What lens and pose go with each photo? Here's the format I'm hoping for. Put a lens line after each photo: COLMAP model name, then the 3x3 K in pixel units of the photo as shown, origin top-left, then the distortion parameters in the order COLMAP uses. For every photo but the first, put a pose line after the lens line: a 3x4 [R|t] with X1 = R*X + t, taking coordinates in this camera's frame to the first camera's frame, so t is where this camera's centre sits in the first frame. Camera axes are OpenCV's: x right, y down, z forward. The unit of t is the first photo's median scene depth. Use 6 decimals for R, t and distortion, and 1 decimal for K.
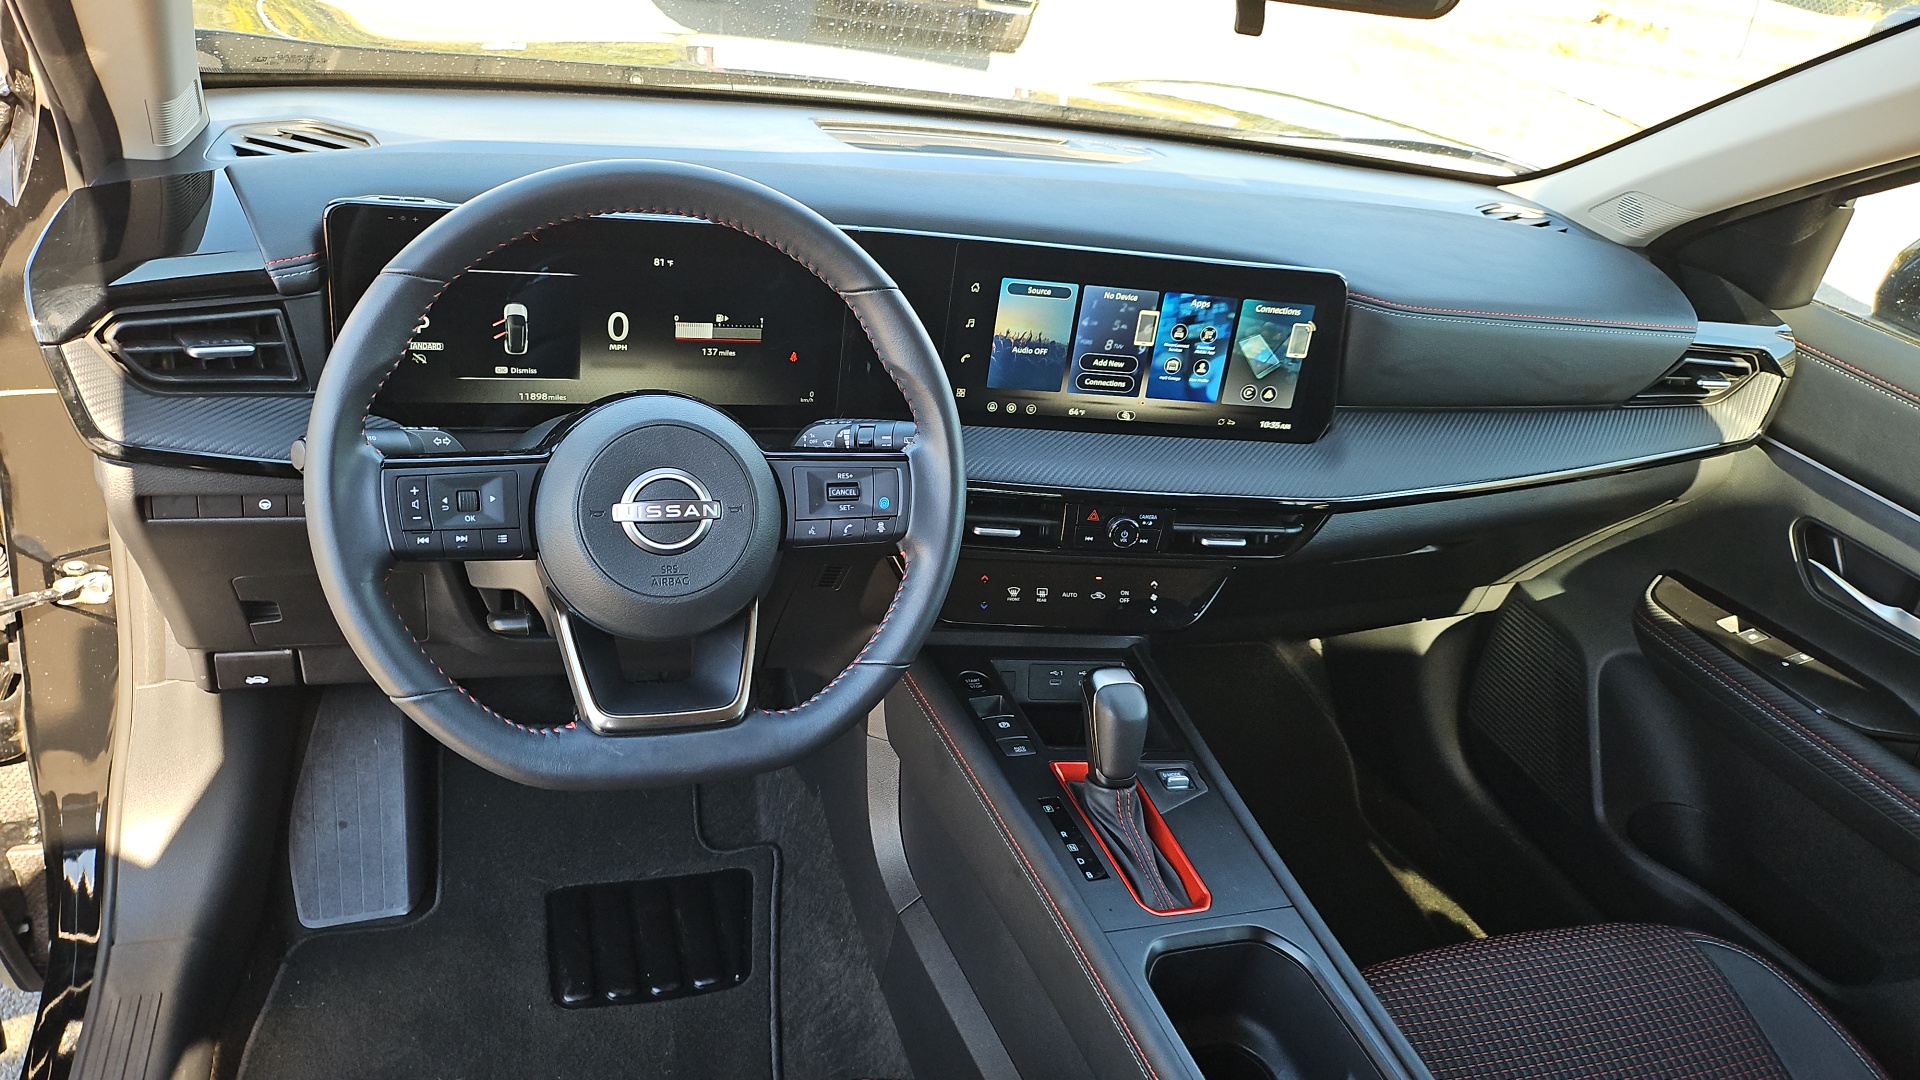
lens RADIAL K [[1358.5, 0, 947.0], [0, 1358.5, 535.4], [0, 0, 1]] dist [0.052472, -0.058069]
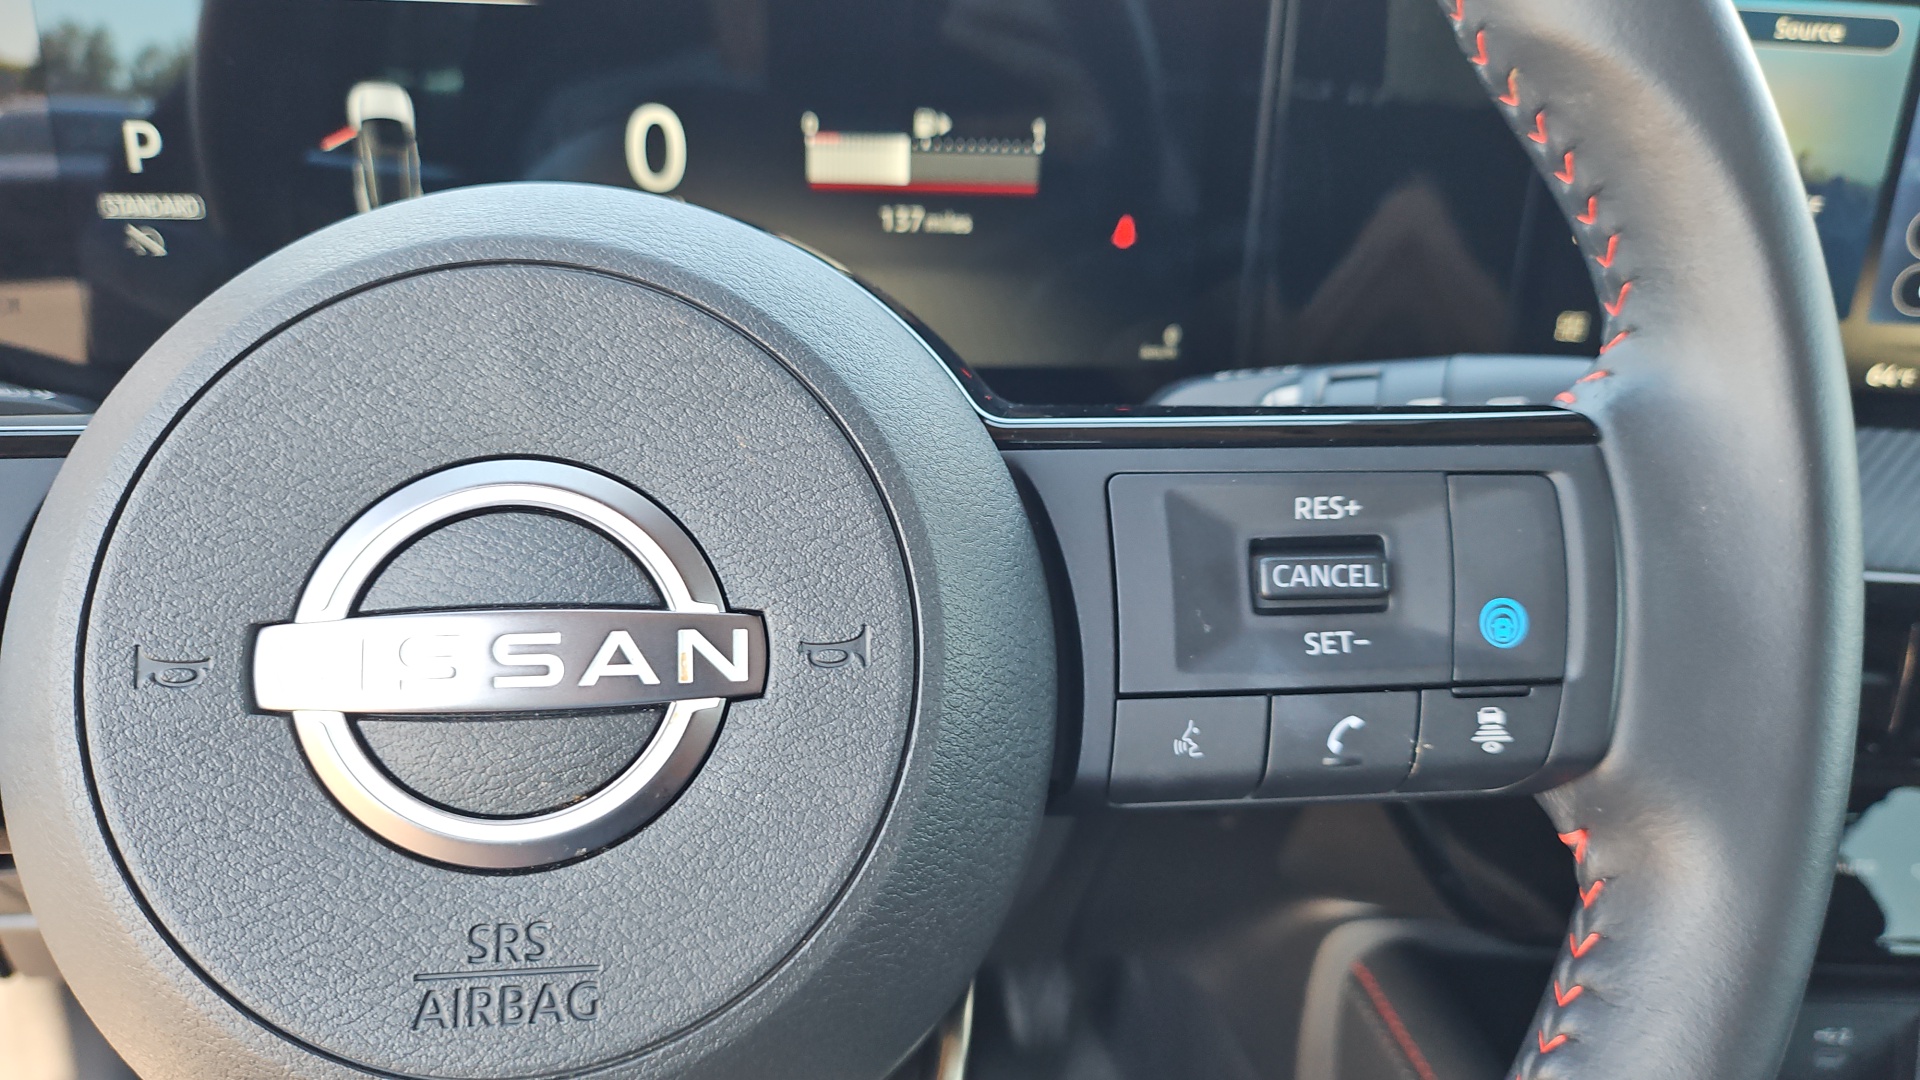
lens RADIAL K [[1358.5, 0, 972.2], [0, 1358.5, 527.5], [0, 0, 1]] dist [0.052472, -0.058069]
pose [[0.971714, -0.014073, -0.235741, -0.072112], [-0.007064, 0.996044, -0.088580, -0.017336], [0.236055, 0.087740, 0.967770, 0.691545]]
